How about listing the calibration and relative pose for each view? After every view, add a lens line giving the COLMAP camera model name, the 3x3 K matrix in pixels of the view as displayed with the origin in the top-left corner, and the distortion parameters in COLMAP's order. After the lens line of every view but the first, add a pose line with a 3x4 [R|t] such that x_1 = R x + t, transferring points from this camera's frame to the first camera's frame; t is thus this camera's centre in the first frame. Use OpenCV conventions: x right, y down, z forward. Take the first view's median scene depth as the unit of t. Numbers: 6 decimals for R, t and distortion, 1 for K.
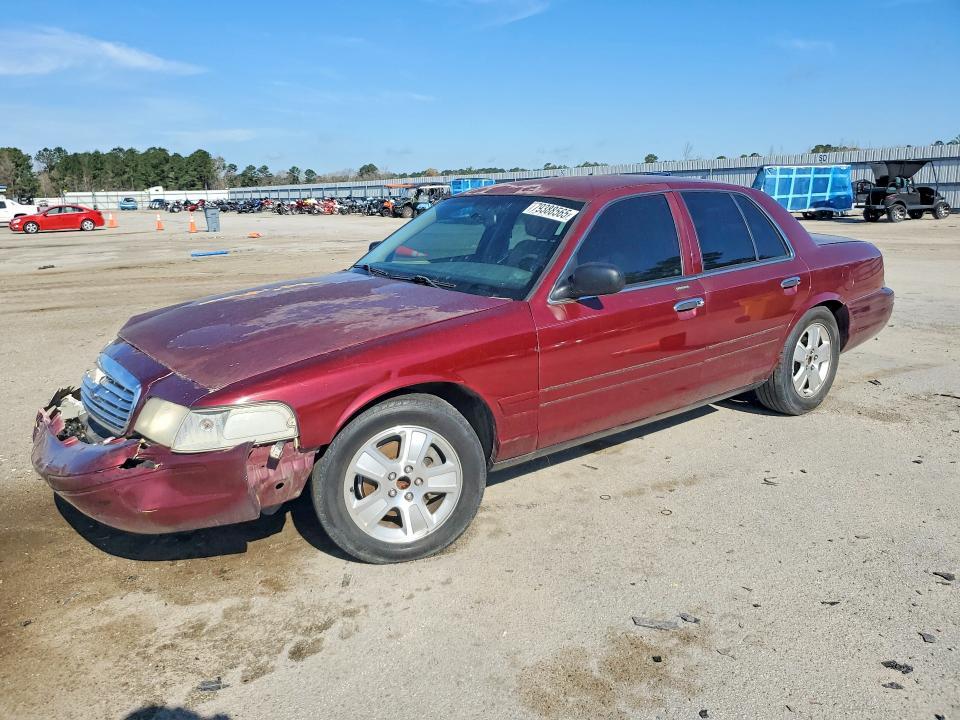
lens RADIAL K [[751.1, 0, 470.2], [0, 751.1, 362.4], [0, 0, 1]] dist [0.015298, 0.005023]
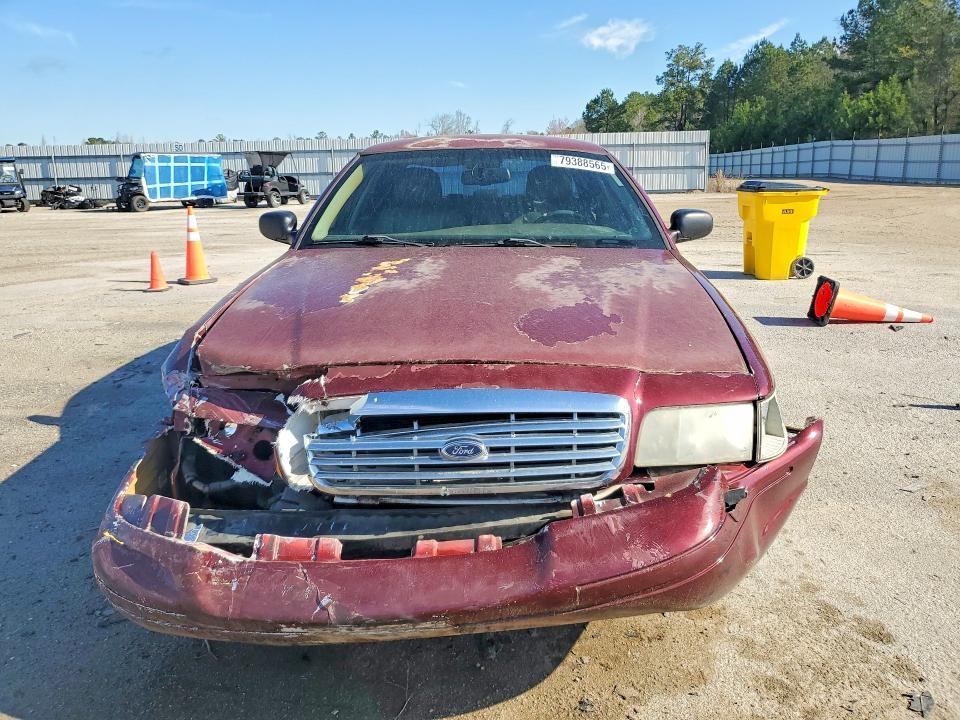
lens RADIAL K [[751.1, 0, 473.5], [0, 751.1, 355.6], [0, 0, 1]] dist [0.015298, 0.005023]
pose [[0.625700, -0.179139, 0.759216, -0.121445], [0.180737, 0.980082, 0.082300, -0.010197], [-0.758837, 0.085724, 0.645614, 0.080740]]
